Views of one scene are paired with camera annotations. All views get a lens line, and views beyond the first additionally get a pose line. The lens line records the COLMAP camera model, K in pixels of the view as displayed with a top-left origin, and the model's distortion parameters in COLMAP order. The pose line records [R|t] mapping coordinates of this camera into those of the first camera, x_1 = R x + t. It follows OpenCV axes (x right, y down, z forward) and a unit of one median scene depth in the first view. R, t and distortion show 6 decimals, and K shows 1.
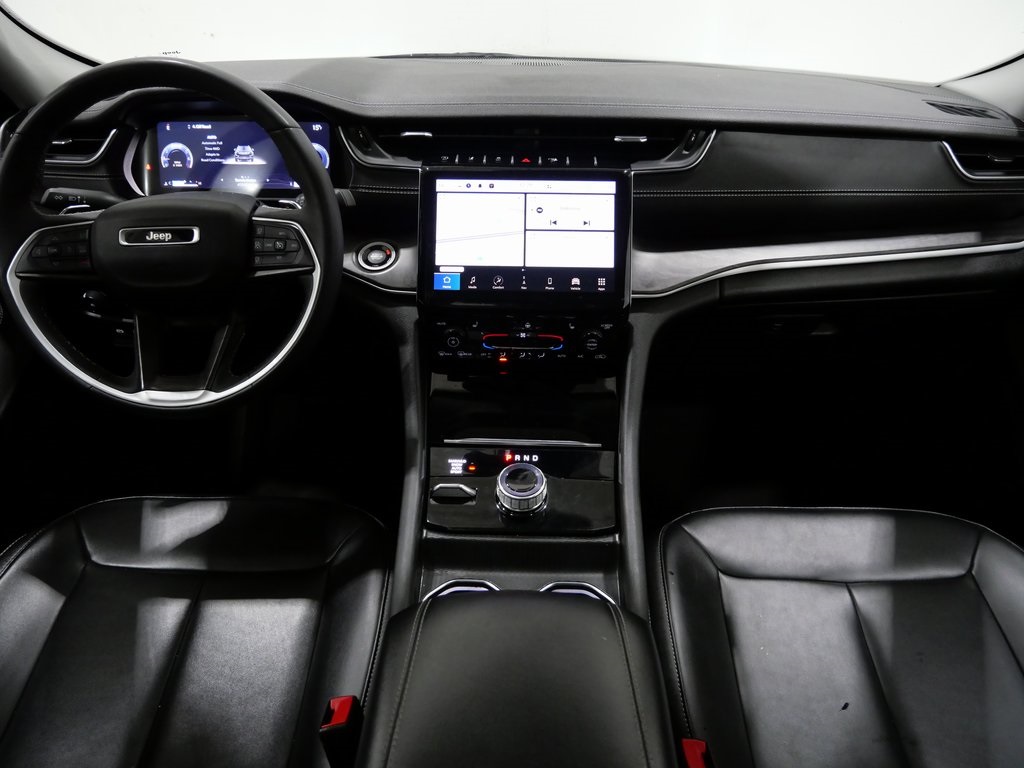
lens RADIAL K [[704.3, 0, 513.3], [0, 704.3, 365.8], [0, 0, 1]] dist [-0.035818, -0.002132]
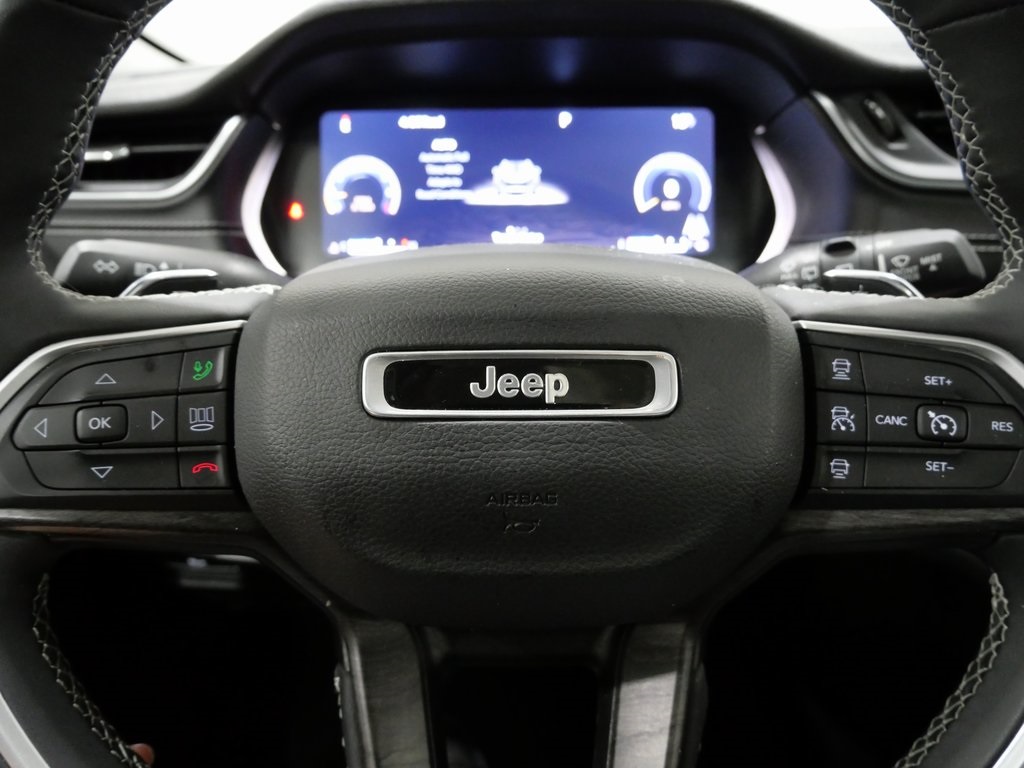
lens RADIAL K [[708.8, 0, 449.8], [0, 708.8, 379.9], [0, 0, 1]] dist [-0.010684, -0.001597]
pose [[0.997902, 0.015711, -0.062809, -0.500752], [-0.024232, 0.990233, -0.137303, -0.146452], [0.060038, 0.138537, 0.988536, 0.719084]]
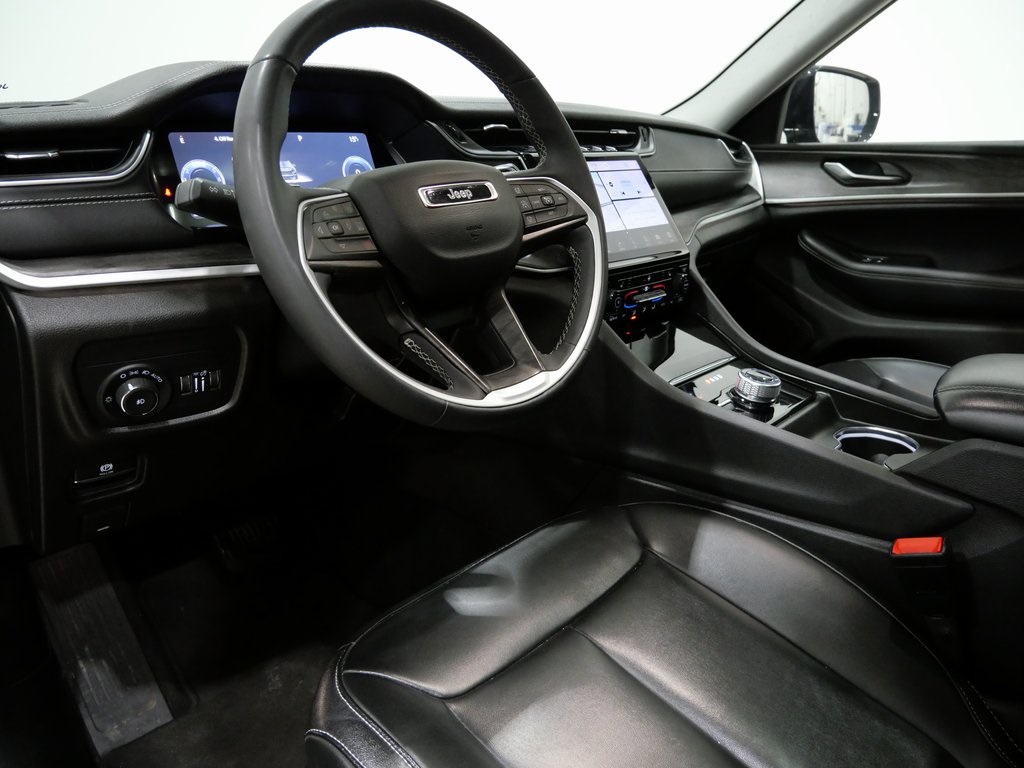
lens RADIAL K [[708.8, 0, 449.8], [0, 708.8, 379.9], [0, 0, 1]] dist [-0.010684, -0.001597]
pose [[0.703507, -0.227833, 0.673179, -1.072173], [0.380199, 0.920931, -0.085644, 0.071663], [-0.600439, 0.316193, 0.734503, 0.464600]]
